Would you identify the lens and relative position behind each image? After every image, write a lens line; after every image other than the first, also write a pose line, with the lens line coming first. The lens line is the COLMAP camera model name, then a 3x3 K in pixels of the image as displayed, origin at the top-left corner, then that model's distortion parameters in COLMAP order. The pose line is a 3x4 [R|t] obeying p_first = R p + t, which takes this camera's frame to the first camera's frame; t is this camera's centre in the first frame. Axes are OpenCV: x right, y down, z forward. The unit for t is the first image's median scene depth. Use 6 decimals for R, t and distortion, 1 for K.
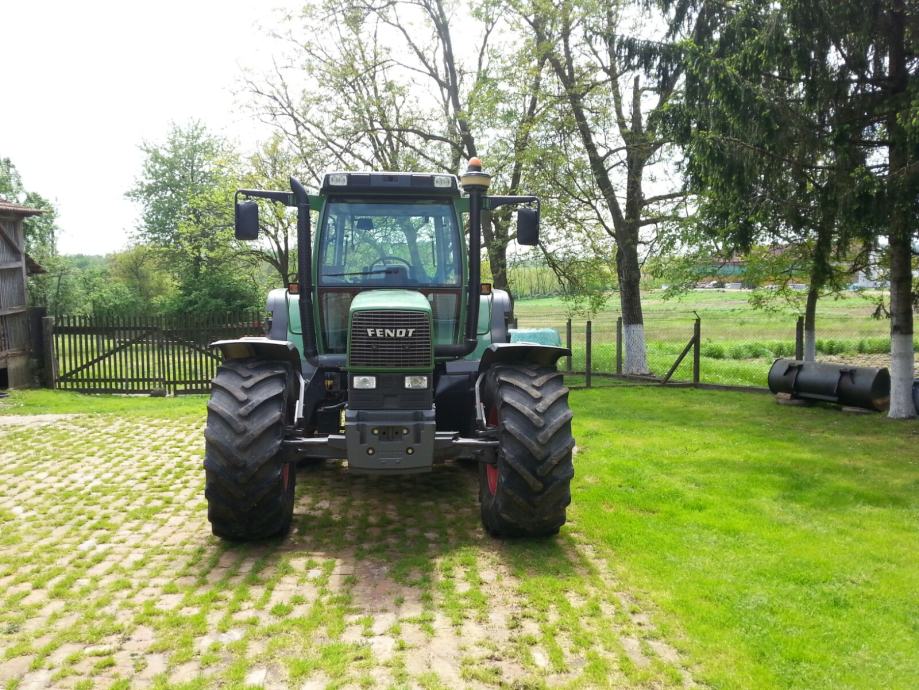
lens RADIAL K [[746.2, 0, 438.2], [0, 746.2, 327.7], [0, 0, 1]] dist [-0.004062, -0.011969]
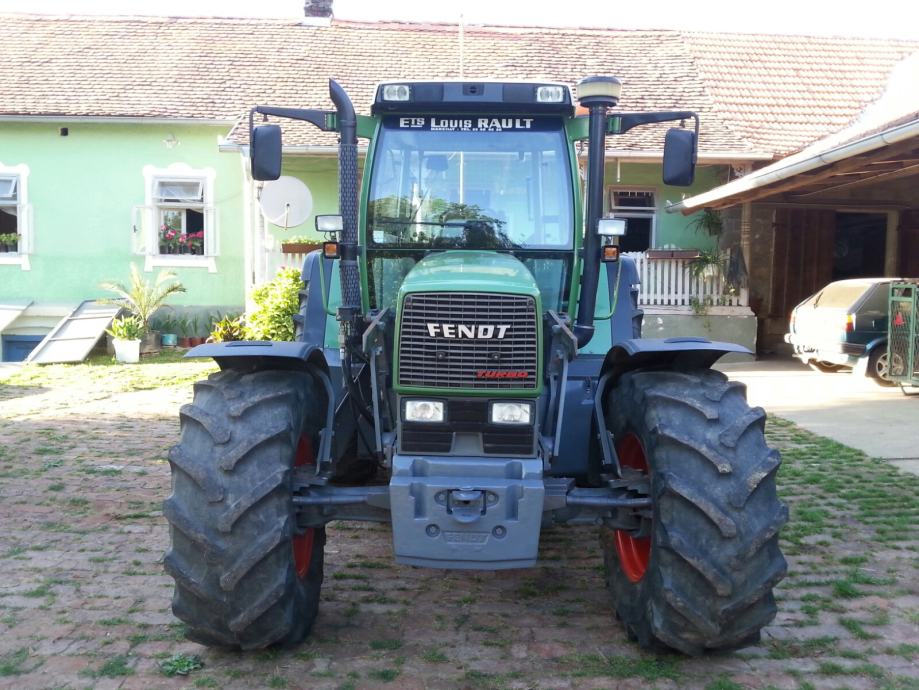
lens RADIAL K [[746.2, 0, 438.2], [0, 746.2, 327.7], [0, 0, 1]] dist [-0.004062, -0.011969]
pose [[0.993781, 0.018201, -0.109856, -0.022765], [-0.011564, 0.998086, 0.060758, -0.031017], [0.110751, -0.059110, 0.992089, 0.418846]]
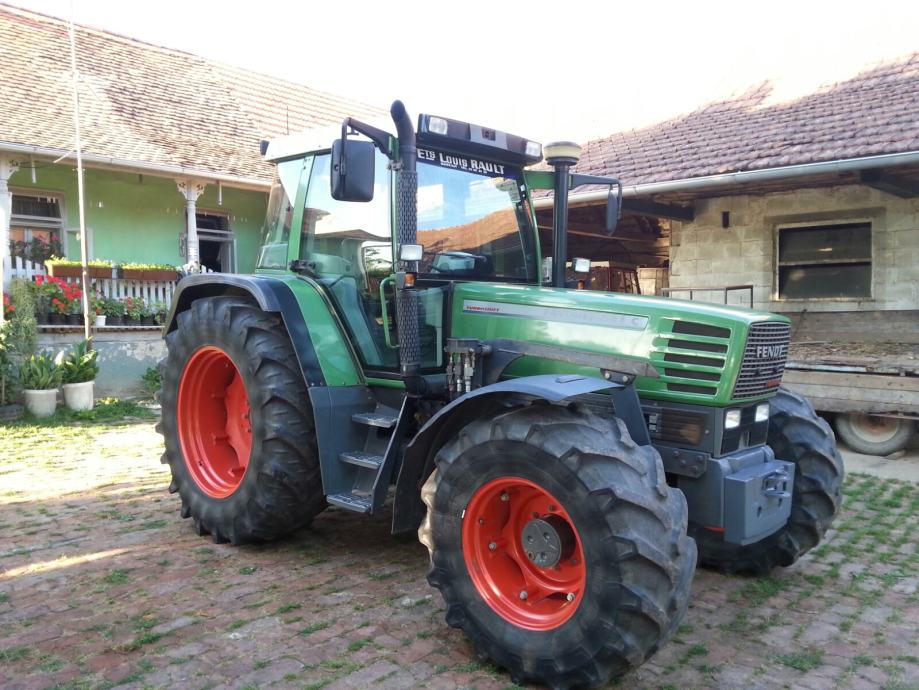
lens RADIAL K [[746.2, 0, 438.2], [0, 746.2, 327.7], [0, 0, 1]] dist [-0.004062, -0.011969]
pose [[0.775471, -0.018240, 0.631120, -0.793870], [-0.000458, 0.999566, 0.029452, -0.039841], [-0.631383, -0.023129, 0.775126, 0.622879]]
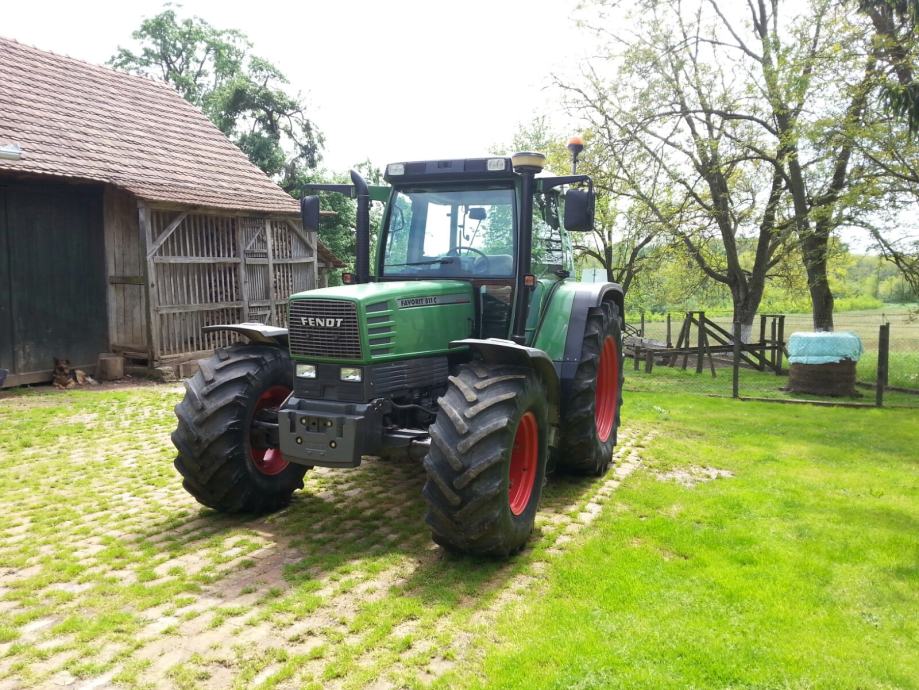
lens RADIAL K [[746.2, 0, 438.2], [0, 746.2, 327.7], [0, 0, 1]] dist [-0.004062, -0.011969]
pose [[0.884031, 0.034764, -0.466133, 0.529050], [-0.031659, 0.999394, 0.014493, -0.005004], [0.466354, 0.001945, 0.884596, 0.204202]]
